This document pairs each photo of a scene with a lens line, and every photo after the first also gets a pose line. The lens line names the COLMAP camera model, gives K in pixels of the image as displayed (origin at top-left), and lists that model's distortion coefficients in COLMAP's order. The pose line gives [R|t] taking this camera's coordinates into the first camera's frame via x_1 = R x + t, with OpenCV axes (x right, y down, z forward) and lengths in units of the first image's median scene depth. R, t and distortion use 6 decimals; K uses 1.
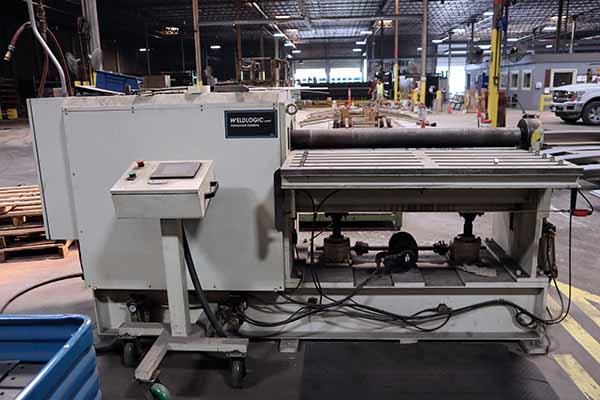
lens RADIAL K [[488.4, 0, 300.4], [0, 488.4, 199.7], [0, 0, 1]] dist [-0.072752, 0.081359]
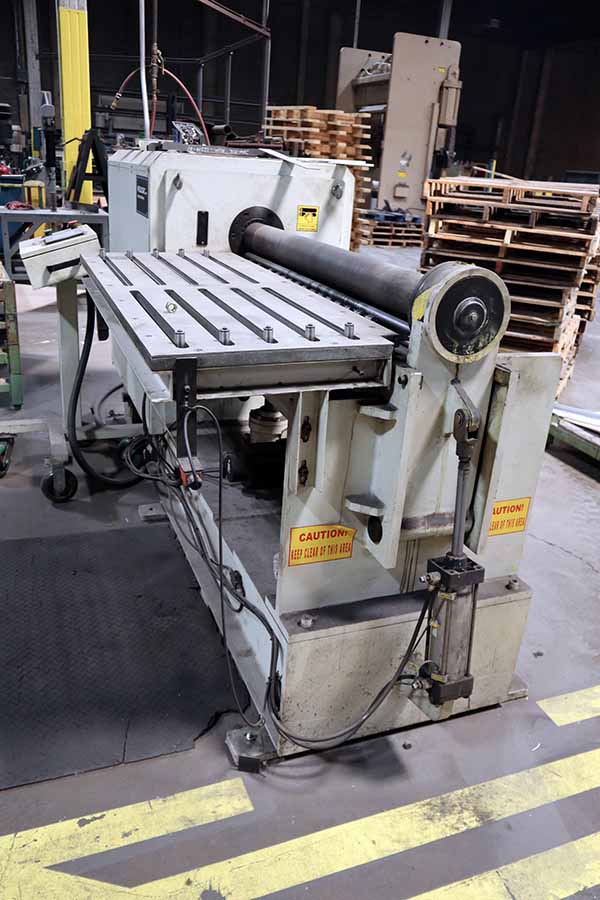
lens RADIAL K [[712.1, 0, 297.3], [0, 712.1, 450.4], [0, 0, 1]] dist [-0.088849, 0.087998]
pose [[0.420467, 0.388124, -0.820102, 0.902722], [-0.283645, 0.914810, 0.287520, -0.154855], [0.861831, 0.111725, 0.494737, 0.636241]]
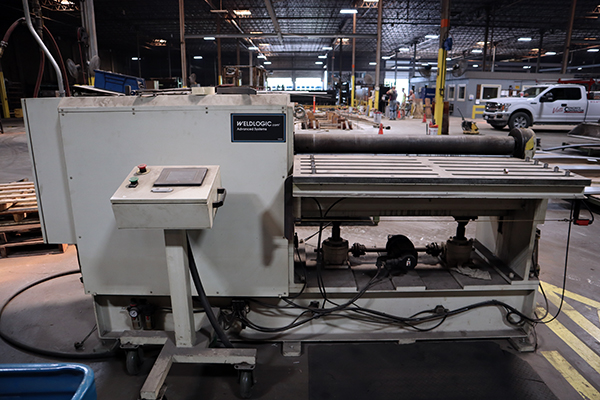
lens RADIAL K [[411.8, 0, 299.1], [0, 411.8, 200.9], [0, 0, 1]] dist [-0.114894, 0.069351]
pose [[0.997280, 0.004999, 0.073533, -0.070985], [-0.007153, 0.999552, 0.029049, -0.031285], [-0.073355, -0.029496, 0.996870, 0.162942]]
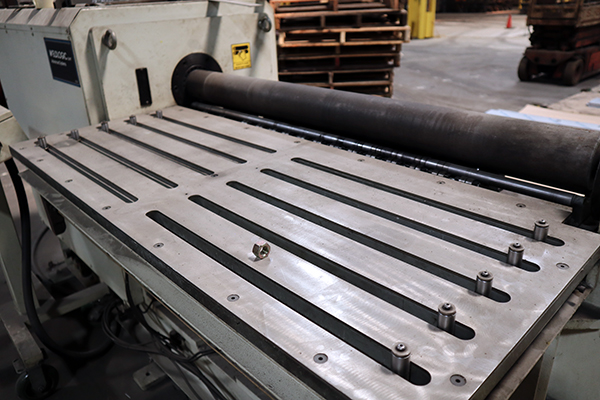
lens RADIAL K [[474.7, 0, 299.5], [0, 474.7, 199.4], [0, 0, 1]] dist [-0.088849, 0.087998]
pose [[0.734731, 0.268781, -0.622838, 0.499775], [-0.131920, 0.957239, 0.257470, -0.159882], [0.665408, -0.107006, 0.738771, 0.650202]]
